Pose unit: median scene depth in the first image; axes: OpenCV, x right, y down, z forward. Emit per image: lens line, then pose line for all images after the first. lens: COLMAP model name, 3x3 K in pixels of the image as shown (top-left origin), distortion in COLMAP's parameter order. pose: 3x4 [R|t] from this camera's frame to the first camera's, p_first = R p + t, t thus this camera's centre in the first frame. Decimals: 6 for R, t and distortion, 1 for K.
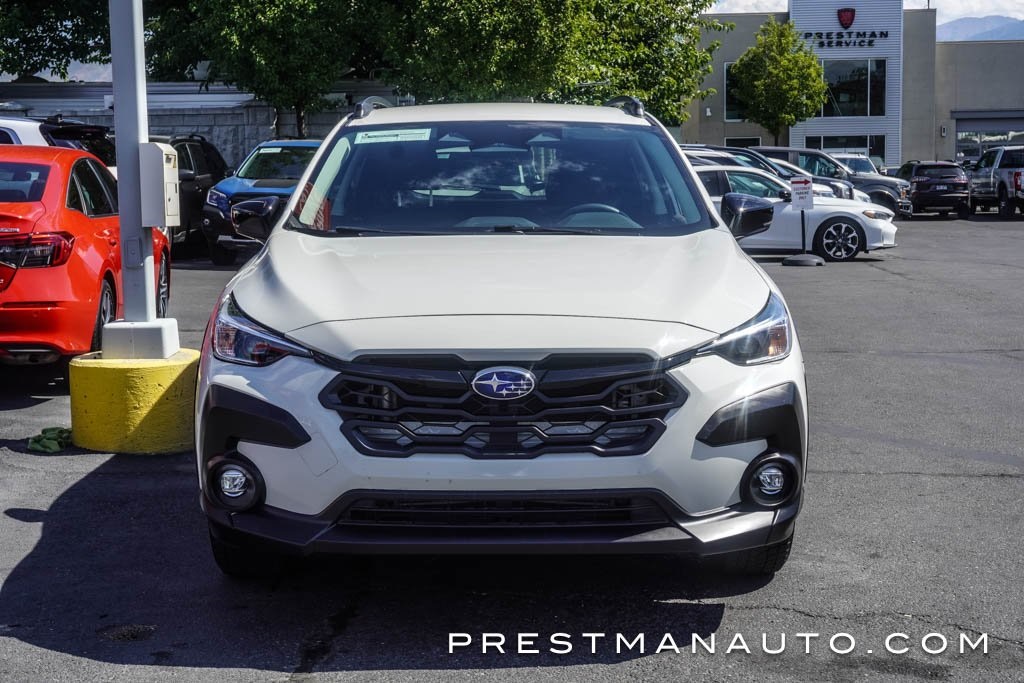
lens RADIAL K [[1557.7, 0, 512.1], [0, 1557.7, 341.9], [0, 0, 1]] dist [-0.031663, 0.000000]
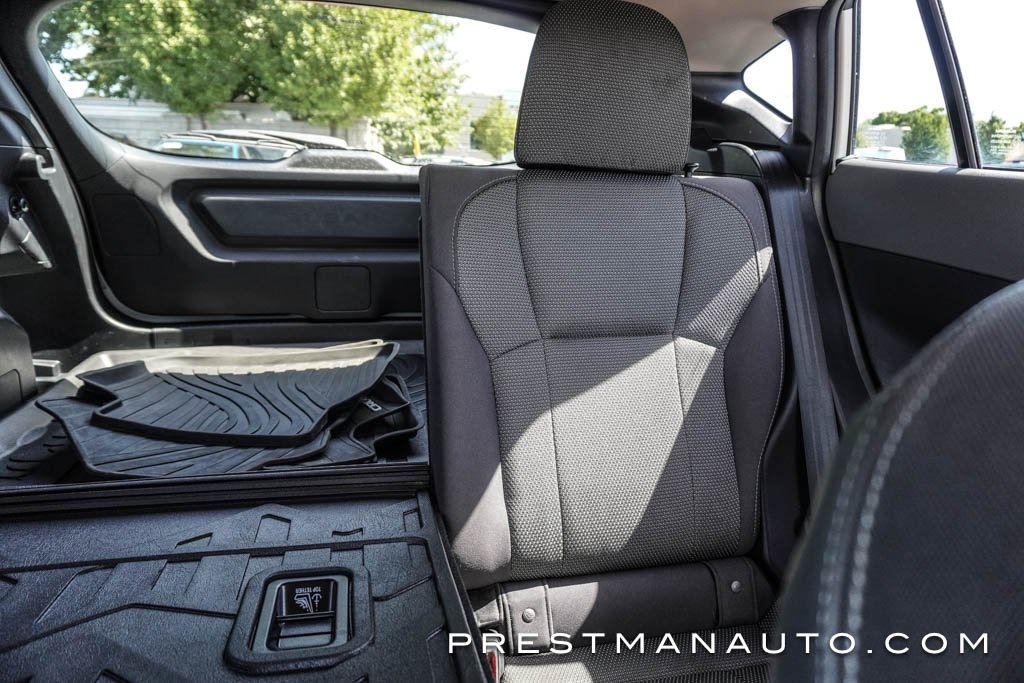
lens RADIAL K [[683.6, 0, 508.6], [0, 683.6, 342.4], [0, 0, 1]] dist [-0.038697, 0.029984]
pose [[0.976258, -0.020703, 0.215621, -0.002799], [-0.006356, 0.992256, 0.124050, -0.028113], [-0.216520, -0.122475, 0.968565, 0.334657]]
